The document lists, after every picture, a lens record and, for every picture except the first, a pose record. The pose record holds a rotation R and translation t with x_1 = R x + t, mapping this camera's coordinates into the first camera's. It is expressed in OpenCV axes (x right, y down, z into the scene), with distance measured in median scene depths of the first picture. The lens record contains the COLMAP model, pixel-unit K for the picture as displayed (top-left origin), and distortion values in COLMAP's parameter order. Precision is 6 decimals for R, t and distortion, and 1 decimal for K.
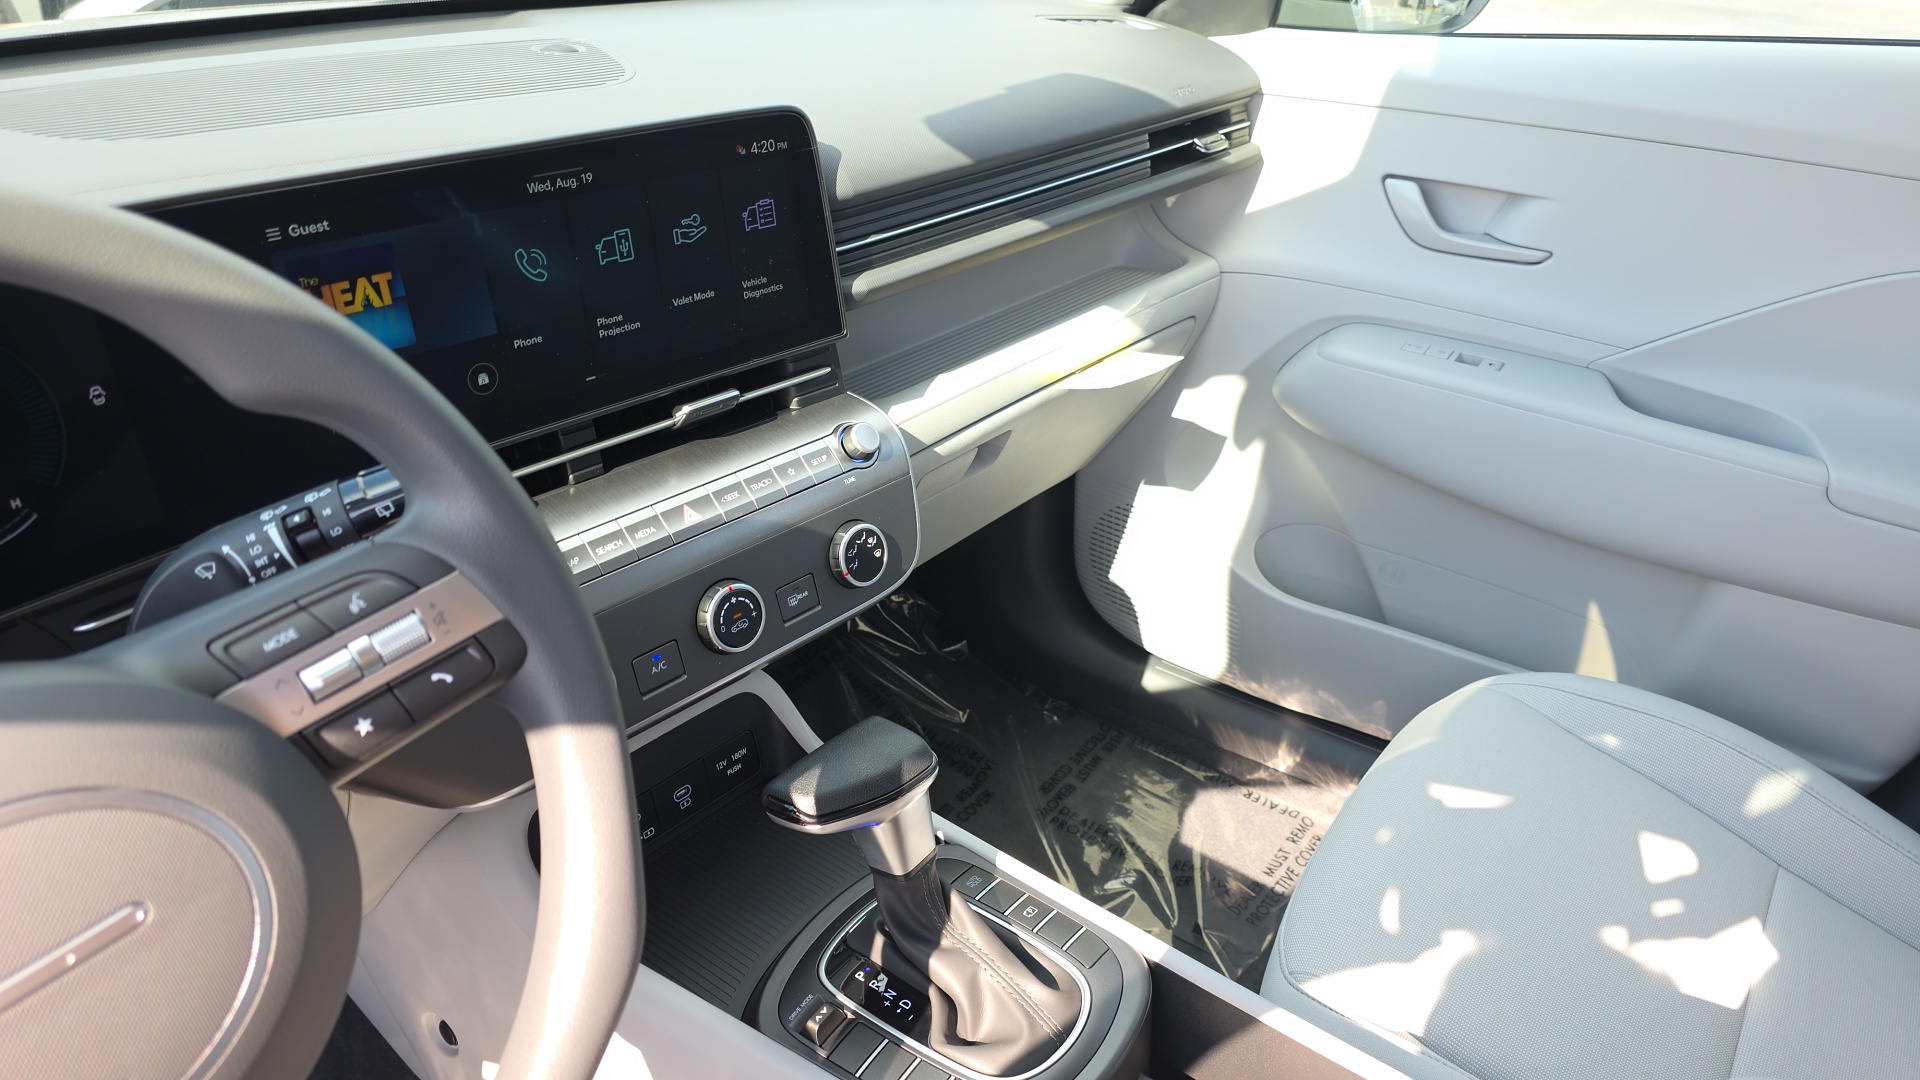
lens RADIAL K [[1314.8, 0, 989.6], [0, 1314.8, 520.8], [0, 0, 1]] dist [0.053669, -0.091351]
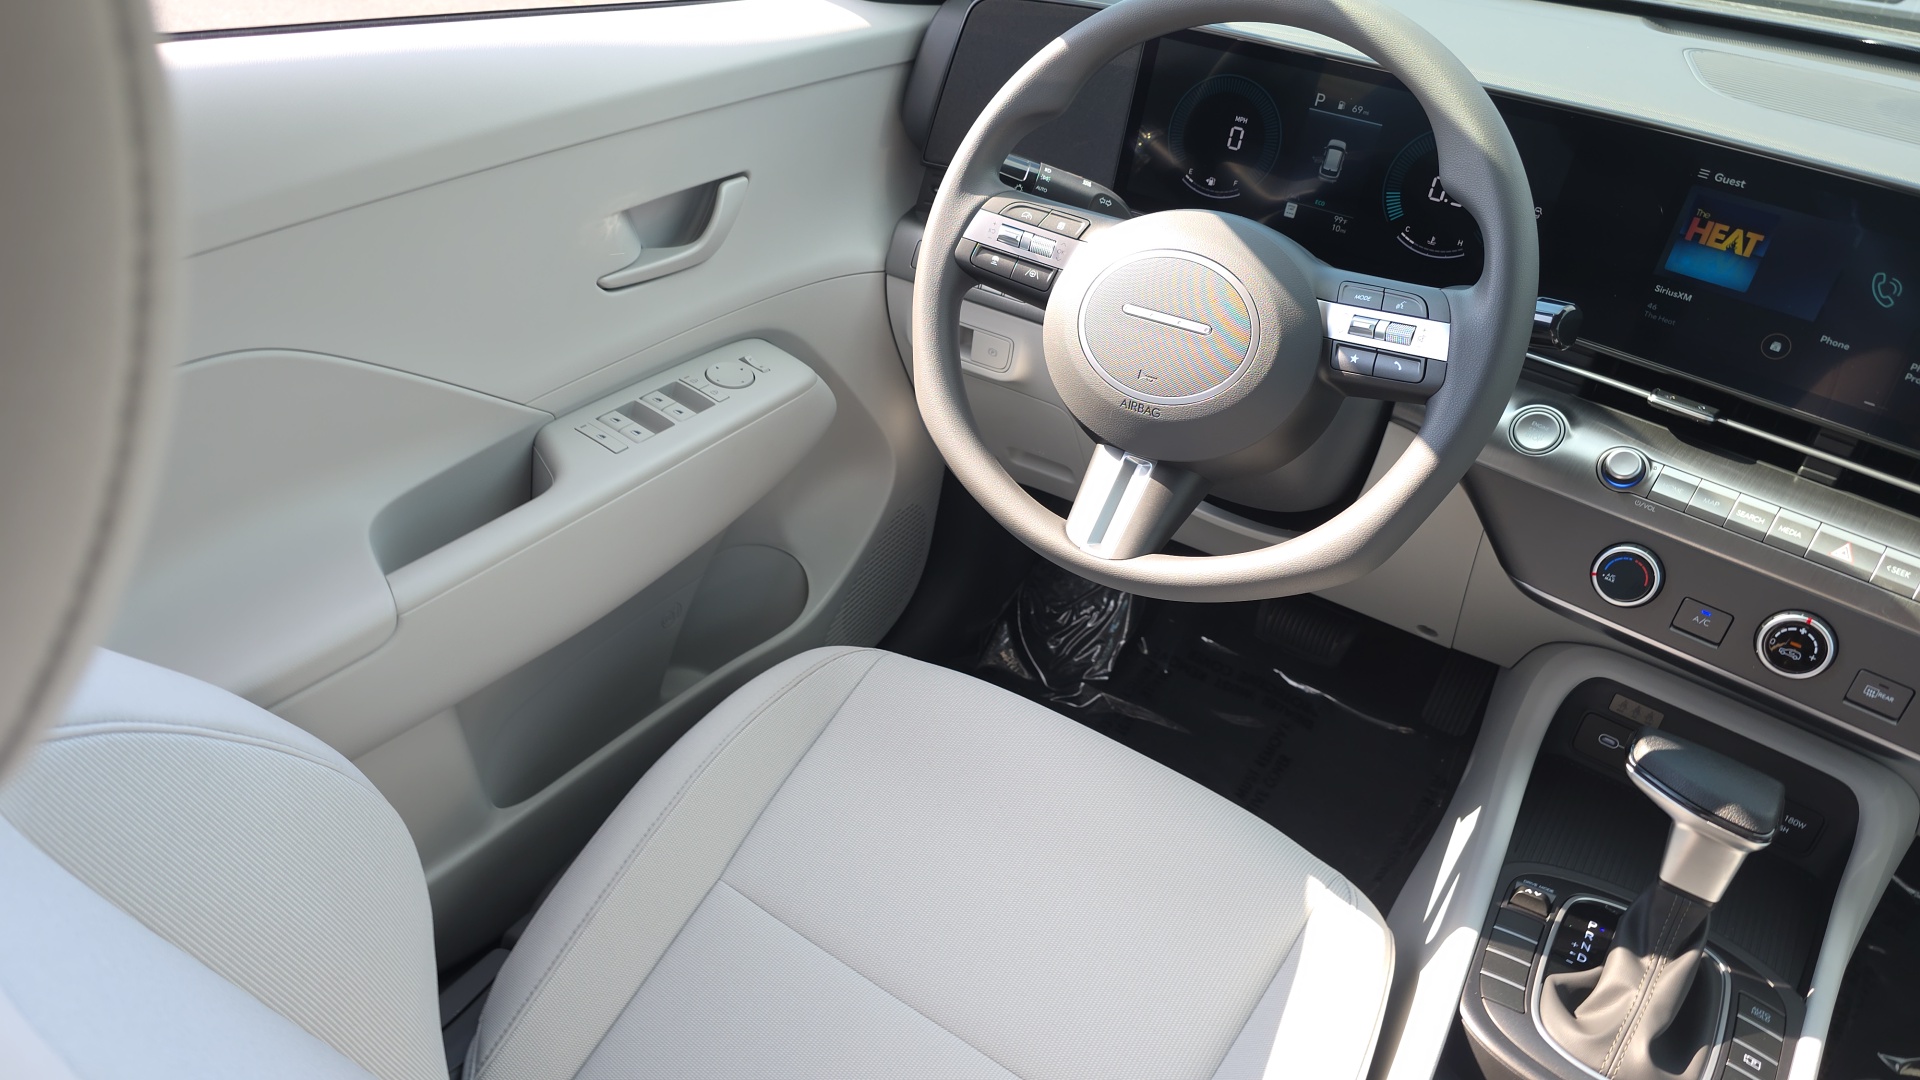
lens RADIAL K [[1329.5, 0, 916.2], [0, 1329.5, 539.3], [0, 0, 1]] dist [0.055612, -0.050859]
pose [[0.008858, 0.528640, -0.848800, 0.677419], [-0.538606, 0.717702, 0.441370, -0.087409], [0.842511, 0.453259, 0.291086, 0.025363]]
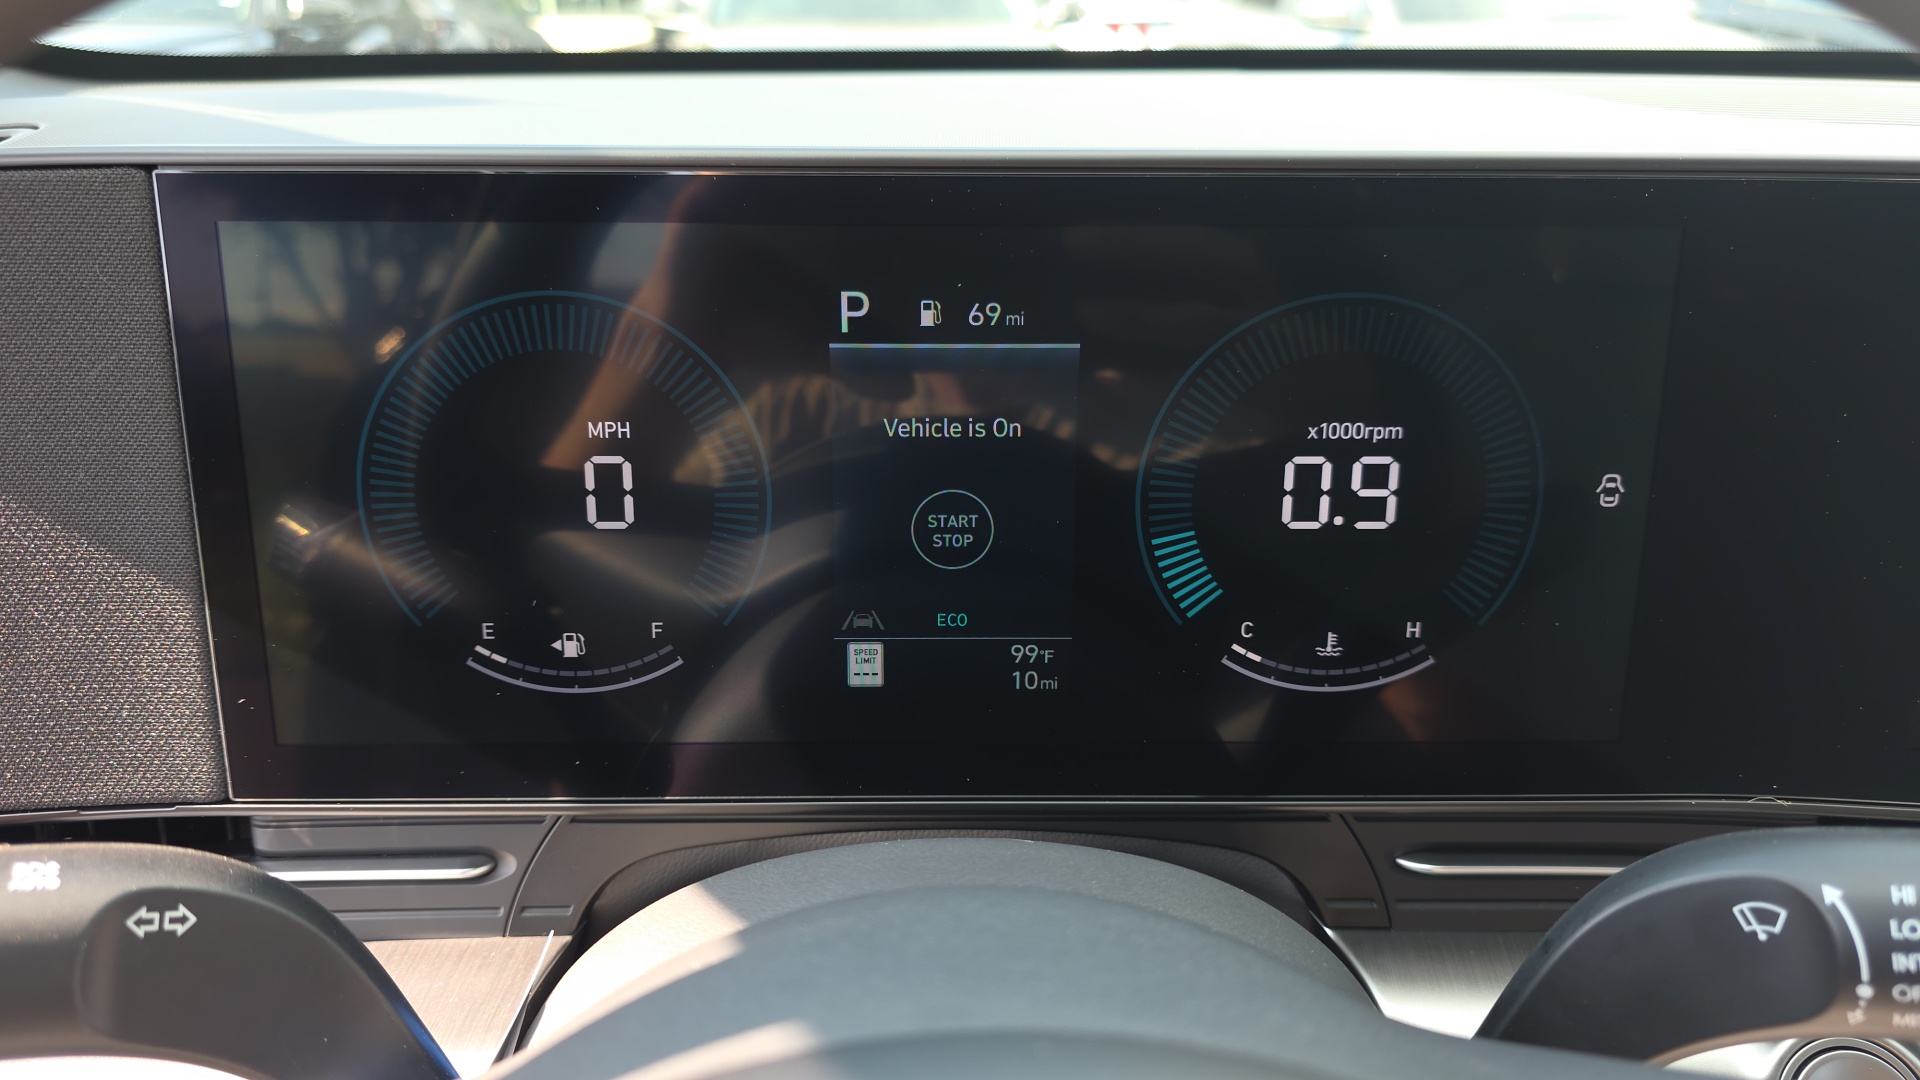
lens RADIAL K [[1364.4, 0, 949.6], [0, 1364.4, 547.2], [0, 0, 1]] dist [0.038153, -0.076462]
pose [[0.584848, 0.263123, -0.767280, -0.275292], [-0.371855, 0.927643, 0.034676, 0.005376], [0.720886, 0.265037, 0.640374, 0.315924]]
